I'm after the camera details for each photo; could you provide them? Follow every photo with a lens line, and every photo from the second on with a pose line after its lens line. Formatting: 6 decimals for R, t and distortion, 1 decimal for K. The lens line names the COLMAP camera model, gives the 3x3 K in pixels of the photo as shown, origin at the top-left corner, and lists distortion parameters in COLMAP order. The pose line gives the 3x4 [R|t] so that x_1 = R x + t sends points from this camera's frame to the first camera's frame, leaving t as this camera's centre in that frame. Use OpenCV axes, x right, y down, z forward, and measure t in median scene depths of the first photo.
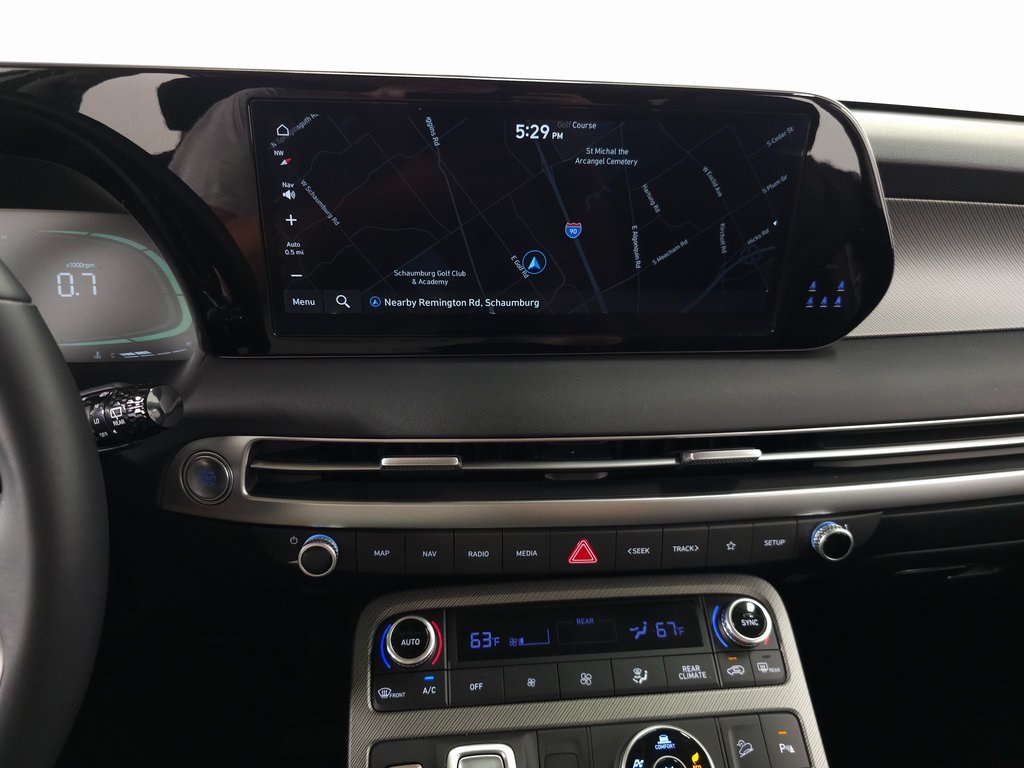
lens RADIAL K [[698.0, 0, 518.8], [0, 698.0, 386.1], [0, 0, 1]] dist [0.037642, -0.045995]
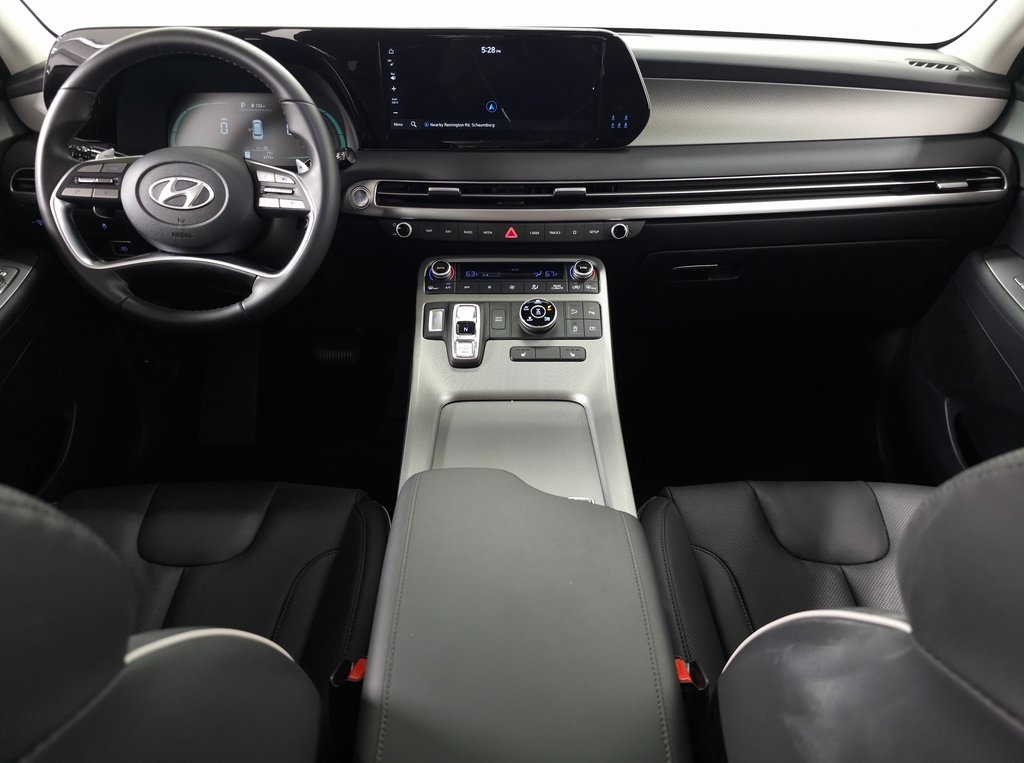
lens RADIAL K [[698.0, 0, 512.5], [0, 698.0, 390.7], [0, 0, 1]] dist [0.037642, -0.045995]
pose [[0.994527, 0.025967, -0.101205, 0.353679], [-0.017367, 0.996234, 0.084953, 0.575055], [0.103029, -0.082730, 0.991232, -1.429109]]
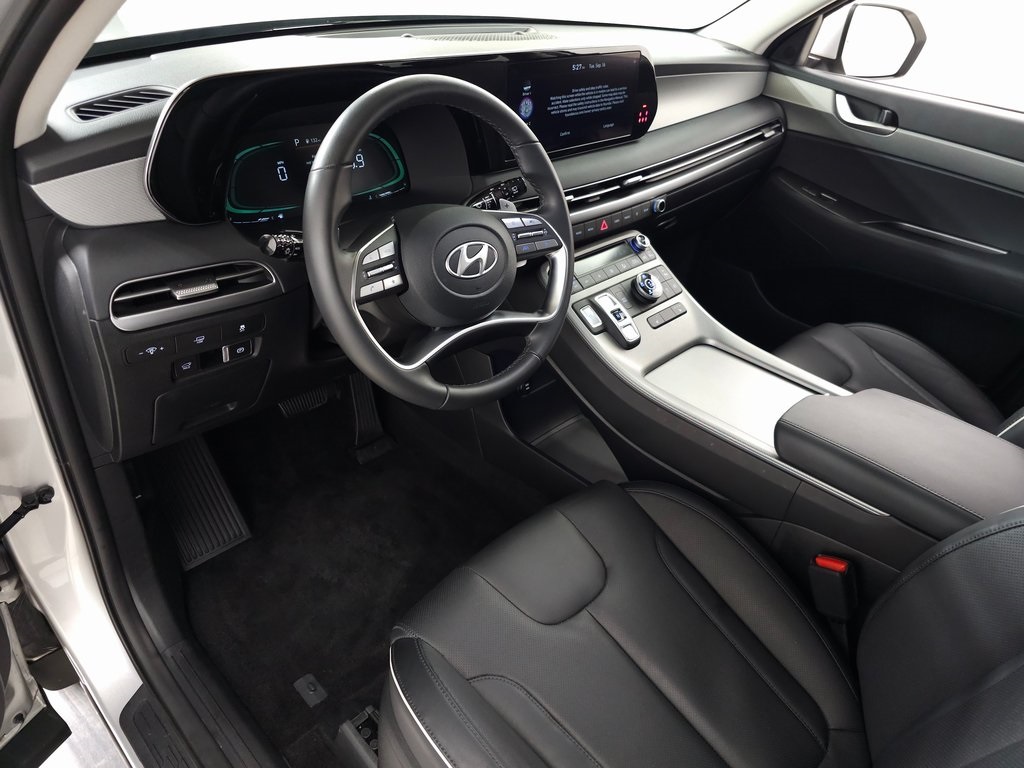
lens RADIAL K [[698.0, 0, 521.4], [0, 698.0, 383.2], [0, 0, 1]] dist [0.037642, -0.045995]
pose [[0.768340, -0.329304, 0.548828, -1.878222], [0.225582, 0.941792, 0.249280, 0.064505], [-0.598971, -0.067726, 0.797902, -1.048842]]
